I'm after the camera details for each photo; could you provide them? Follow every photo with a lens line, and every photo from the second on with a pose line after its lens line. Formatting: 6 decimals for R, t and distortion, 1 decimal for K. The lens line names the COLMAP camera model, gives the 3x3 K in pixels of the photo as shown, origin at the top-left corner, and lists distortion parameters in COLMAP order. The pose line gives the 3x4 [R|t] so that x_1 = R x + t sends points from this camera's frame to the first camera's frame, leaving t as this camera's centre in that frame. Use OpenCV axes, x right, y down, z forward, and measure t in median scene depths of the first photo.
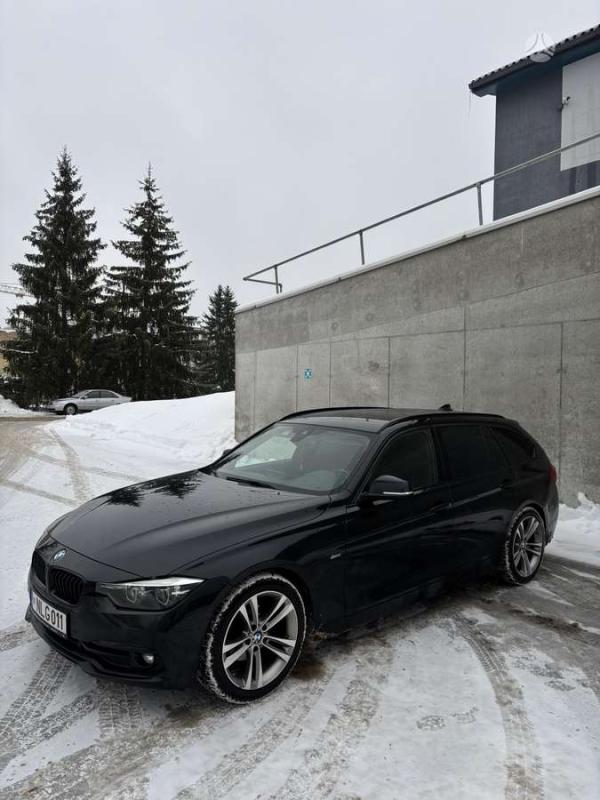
lens RADIAL K [[622.7, 0, 299.1], [0, 622.7, 385.2], [0, 0, 1]] dist [0.027254, -0.005677]
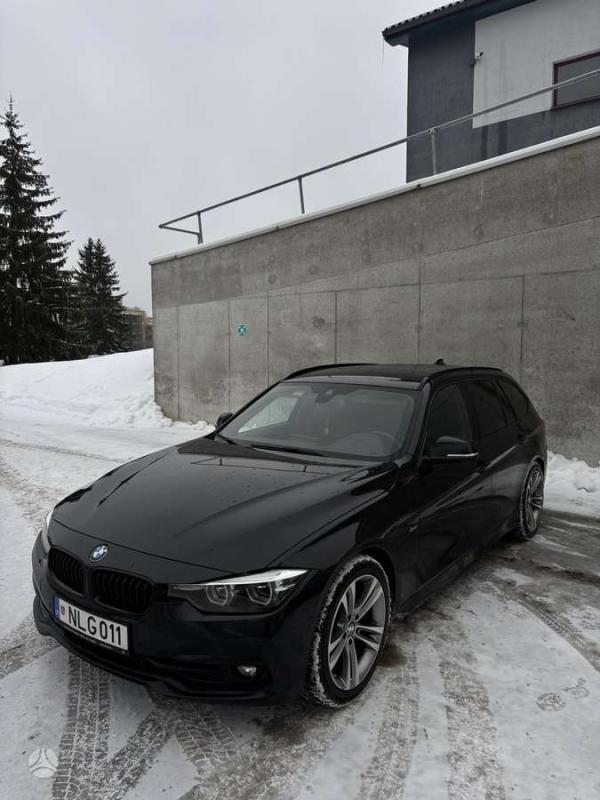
lens RADIAL K [[622.7, 0, 299.1], [0, 622.7, 385.2], [0, 0, 1]] dist [0.027254, -0.005677]
pose [[0.978252, -0.023476, 0.206086, -0.142528], [0.010231, 0.997826, 0.065098, 0.005307], [-0.207167, -0.061574, 0.976366, 0.090345]]
